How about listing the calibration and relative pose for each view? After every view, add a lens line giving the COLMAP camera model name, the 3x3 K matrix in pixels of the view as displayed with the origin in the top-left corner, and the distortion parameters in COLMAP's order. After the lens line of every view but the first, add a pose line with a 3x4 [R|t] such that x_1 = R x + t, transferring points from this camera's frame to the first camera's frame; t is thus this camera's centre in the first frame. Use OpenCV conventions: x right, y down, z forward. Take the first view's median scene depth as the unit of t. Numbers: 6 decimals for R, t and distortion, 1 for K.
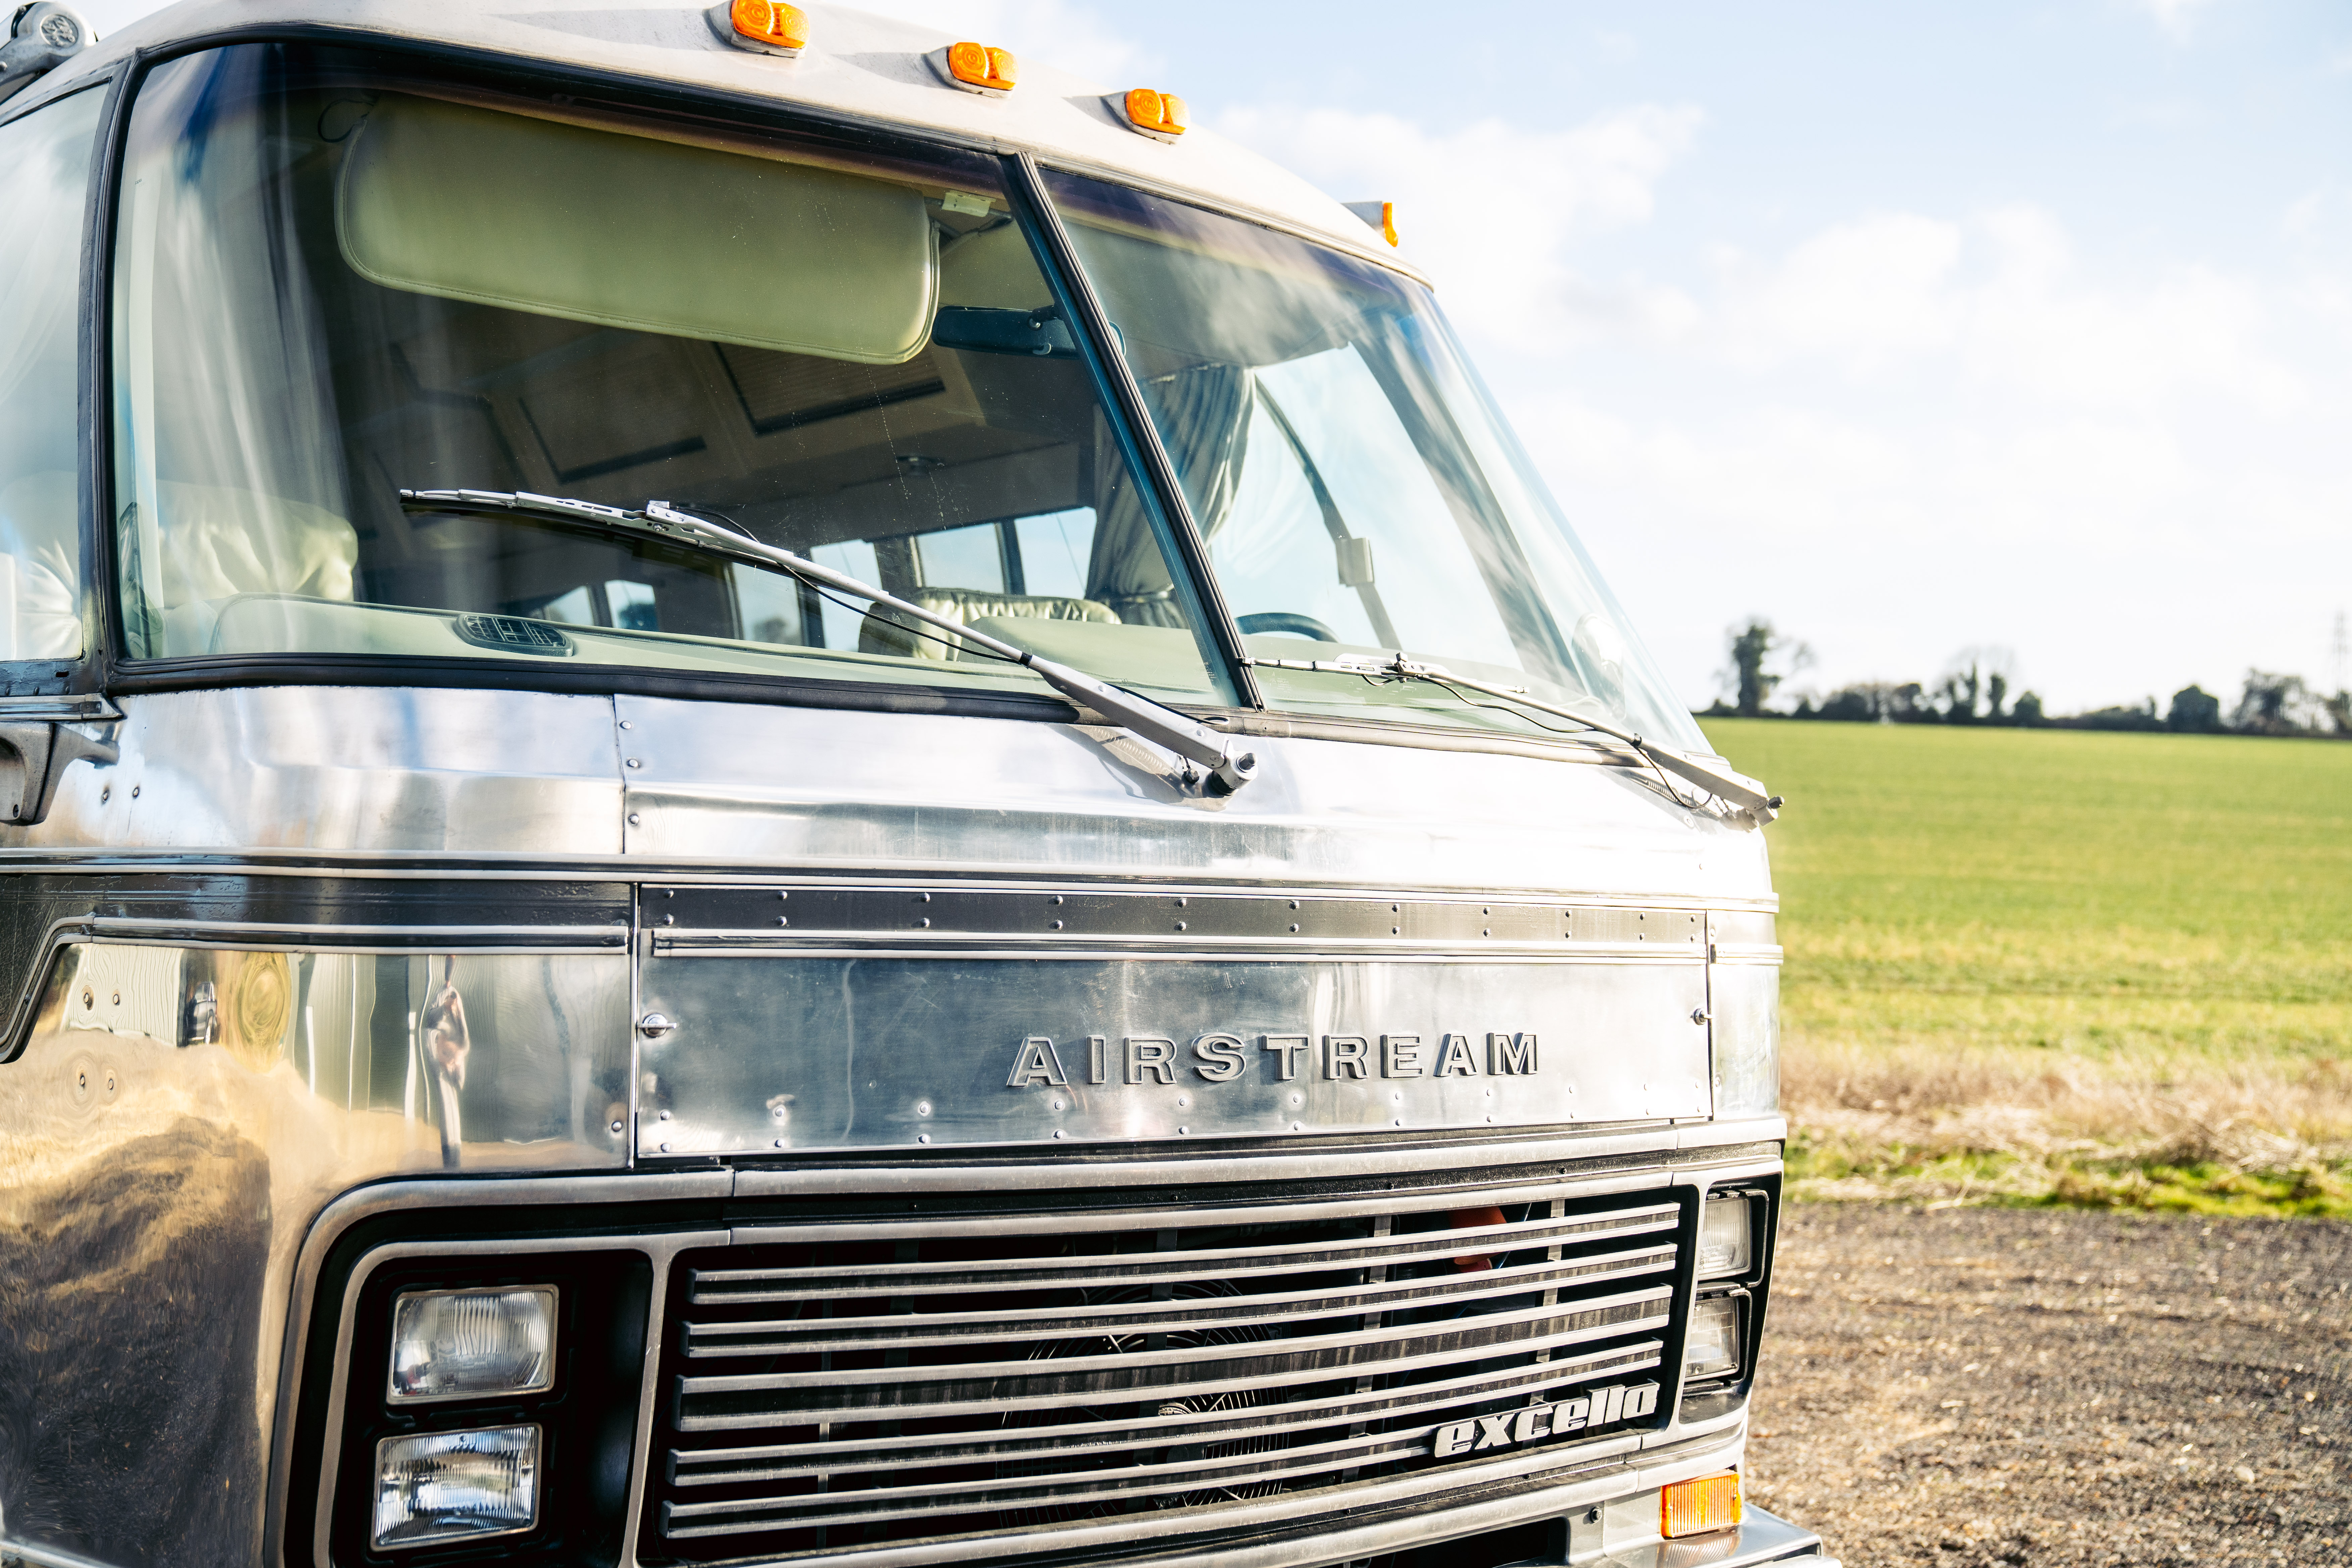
lens RADIAL K [[2768.9, 0, 1176.0], [0, 2768.9, 784.0], [0, 0, 1]] dist [0.029939, 0.379848]
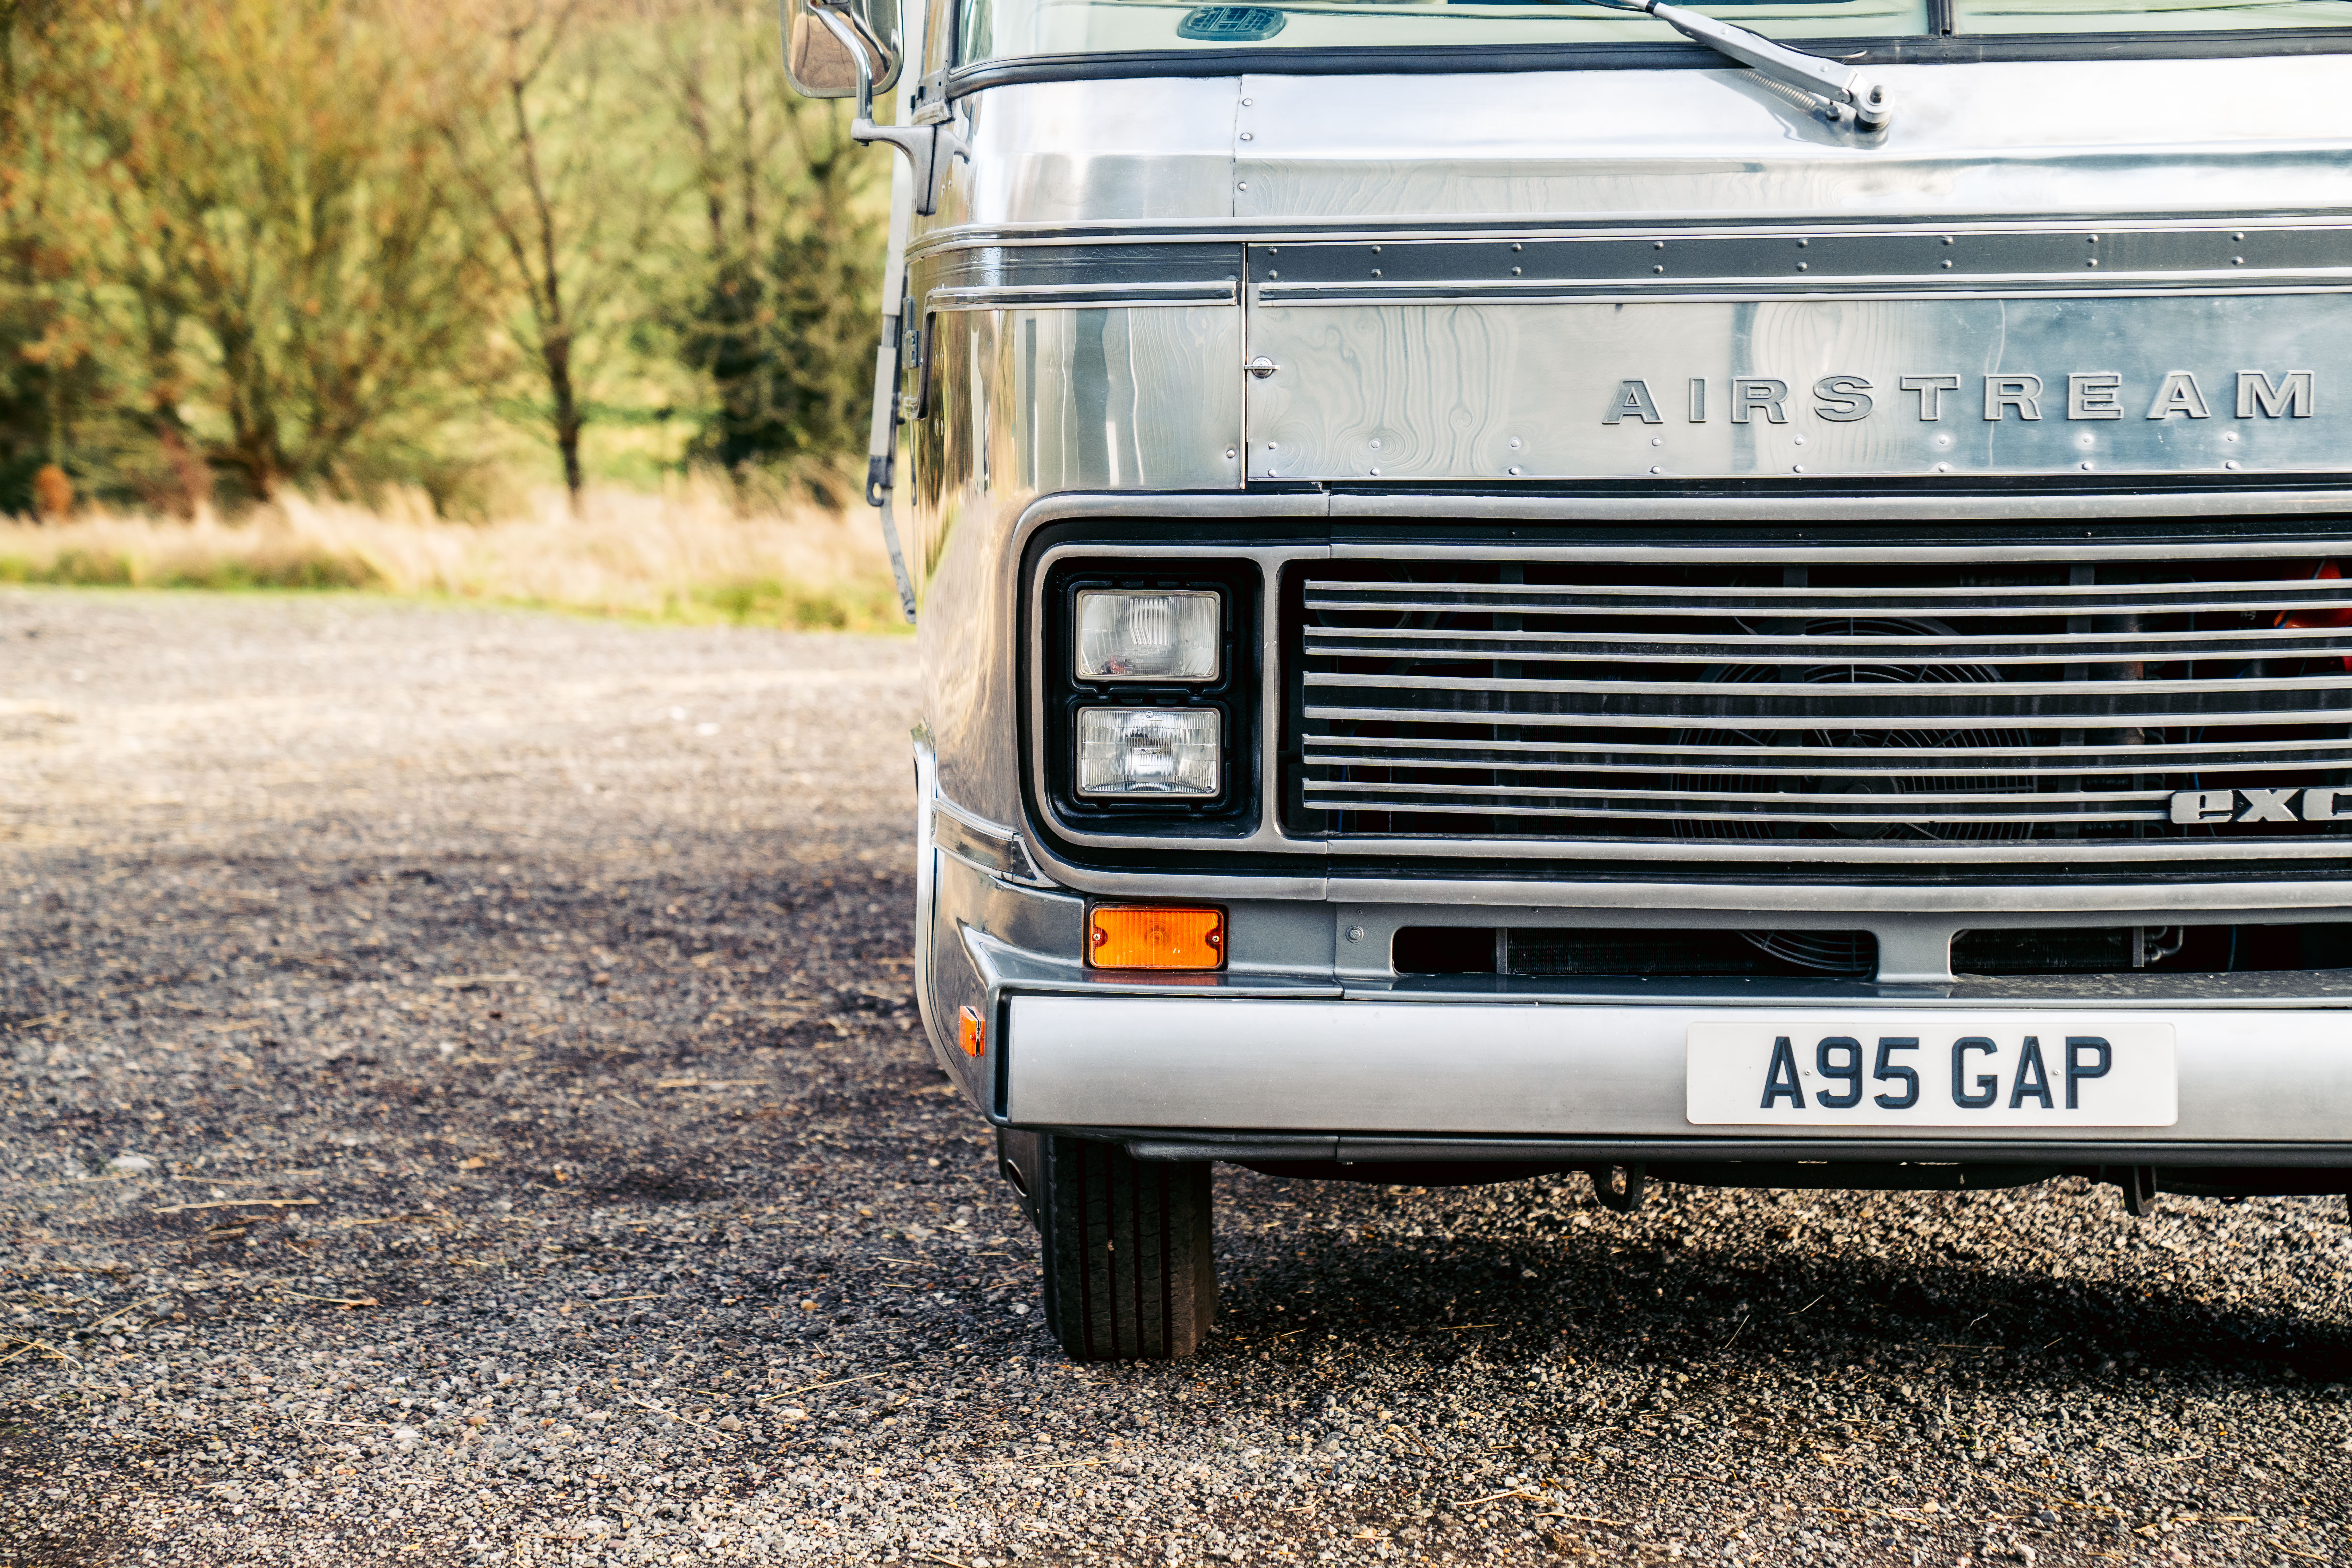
lens RADIAL K [[4475.1, 0, 1180.9], [0, 4475.1, 806.5], [0, 0, 1]] dist [0.326804, 0.297541]
pose [[0.796574, 0.034097, -0.603578, 0.801425], [0.044789, 0.992335, 0.115170, 0.044994], [0.602879, -0.118776, 0.788942, -0.450930]]
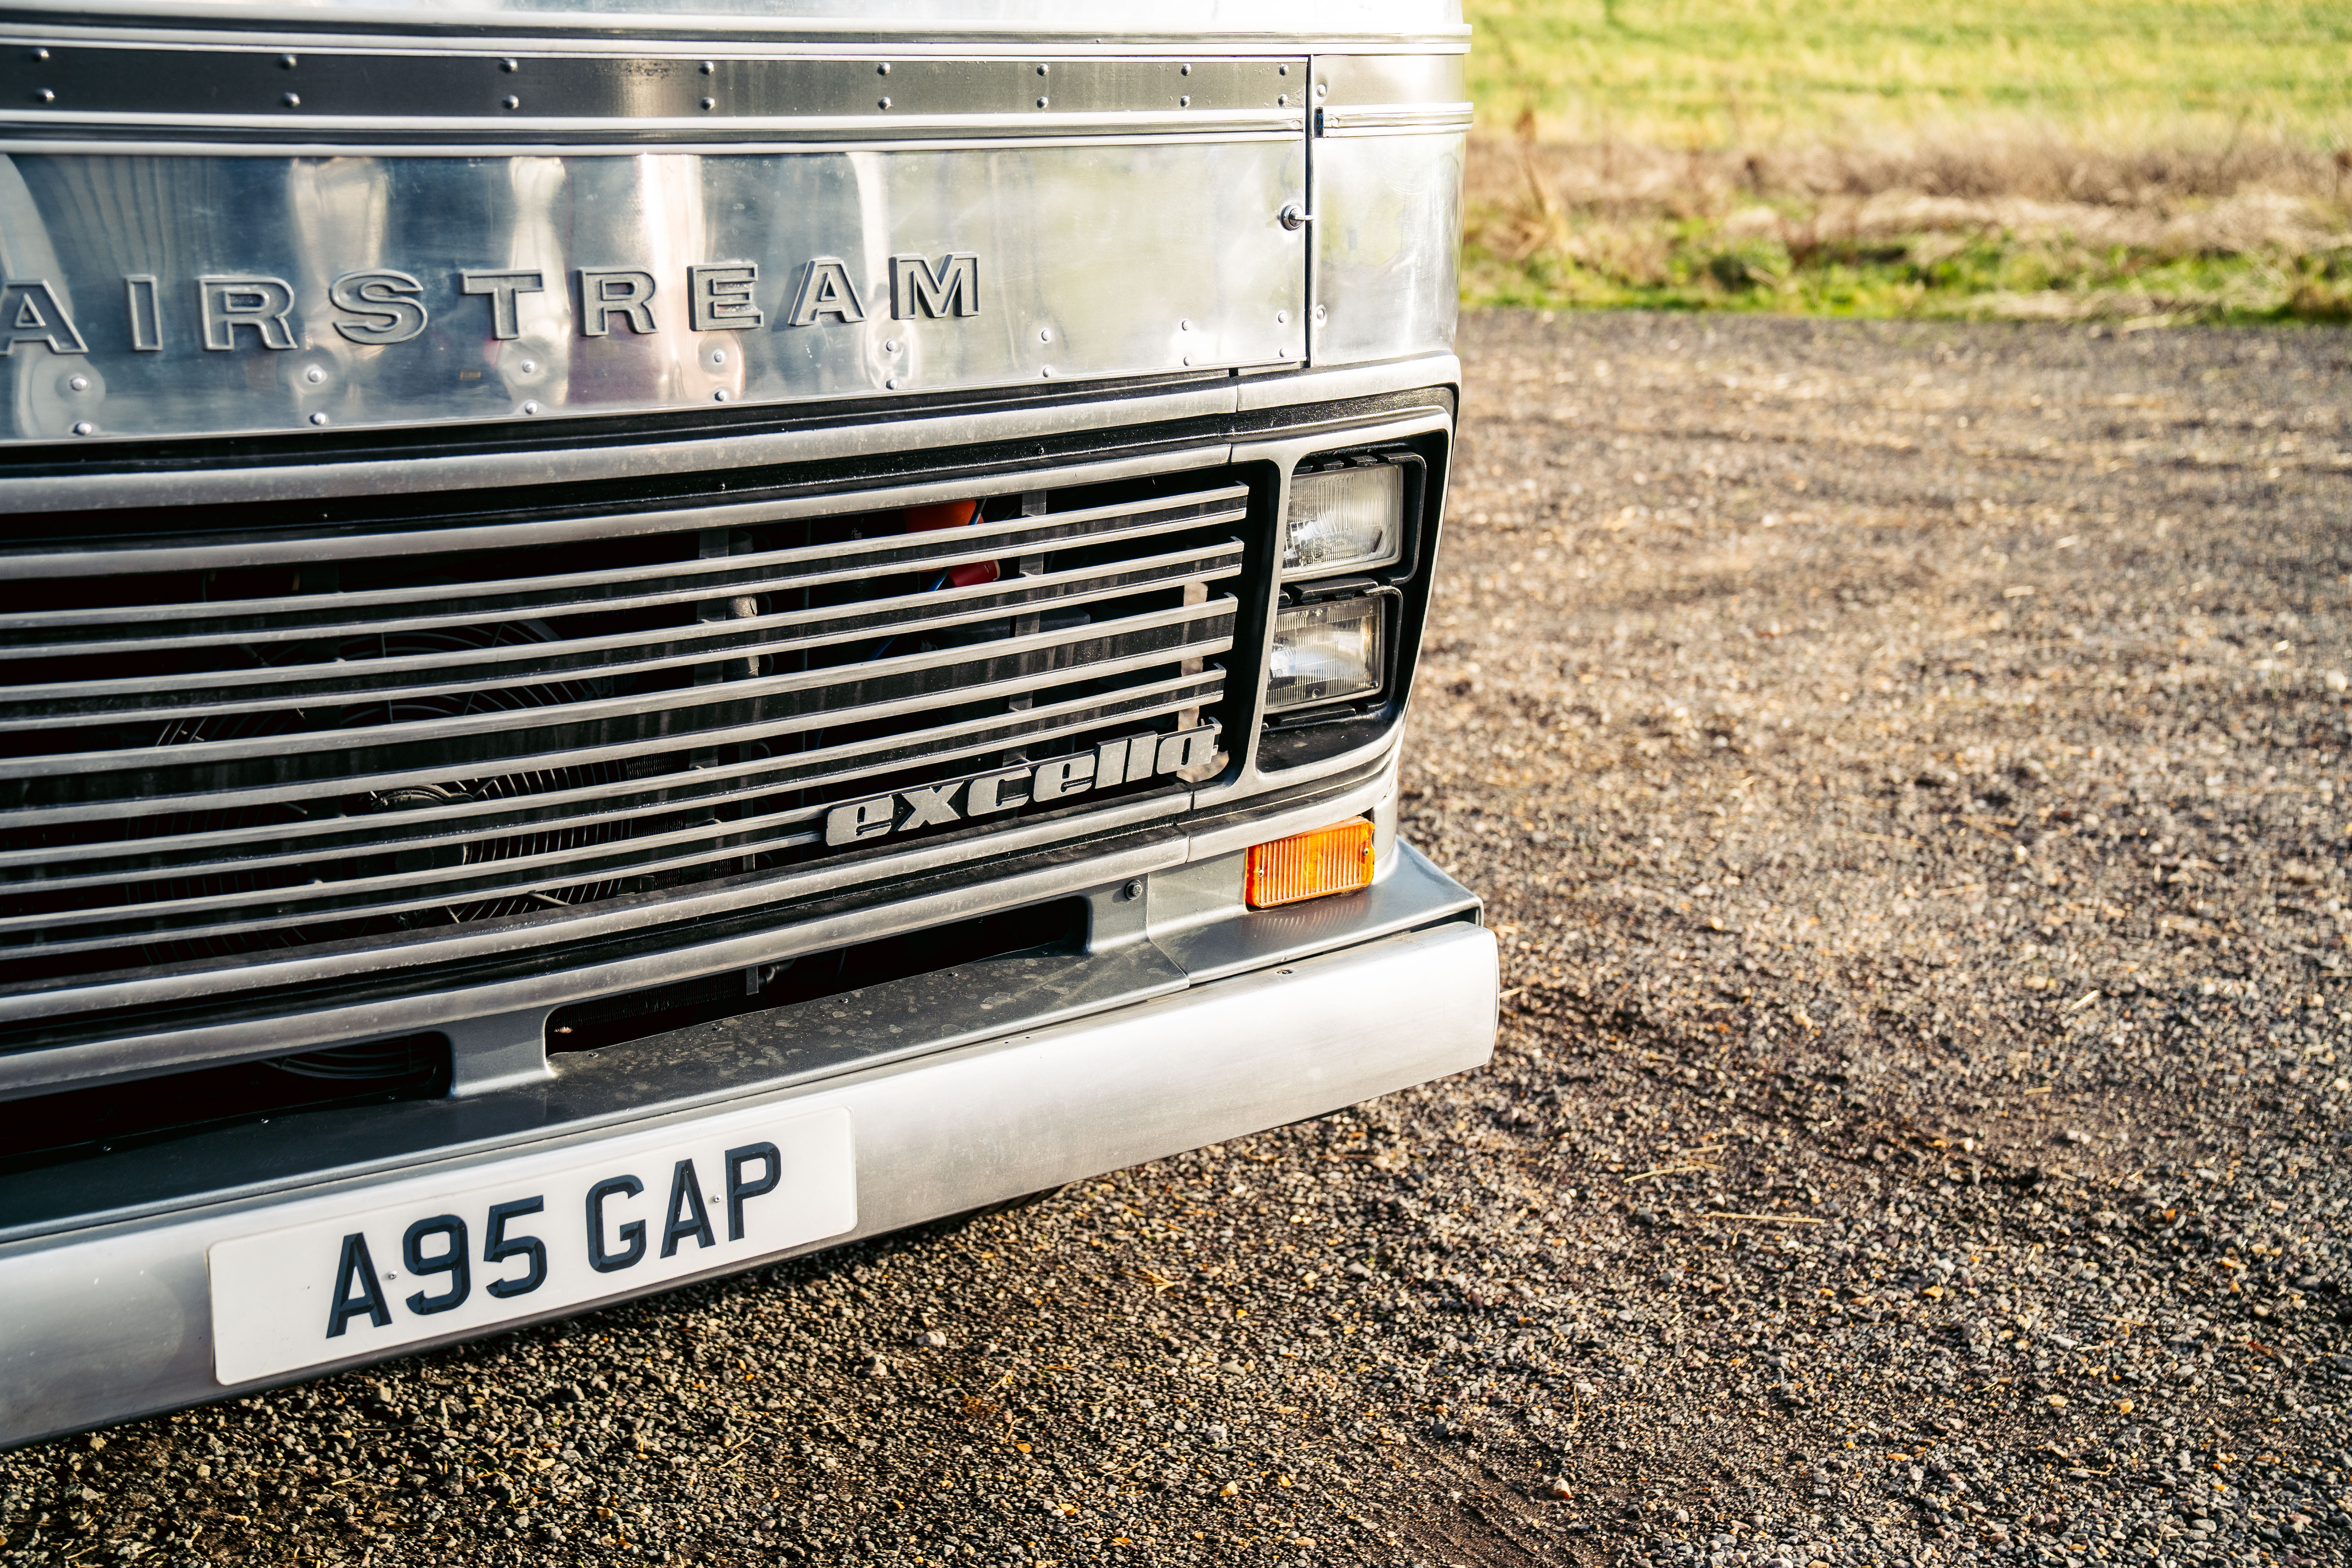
lens RADIAL K [[2926.6, 0, 1176.0], [0, 2926.6, 784.0], [0, 0, 1]] dist [0.134565, 0.036834]
pose [[0.996737, 0.021563, -0.077782, 0.256604], [0.003855, 0.949839, 0.312716, -0.013459], [0.080624, -0.311995, 0.946657, 0.301885]]
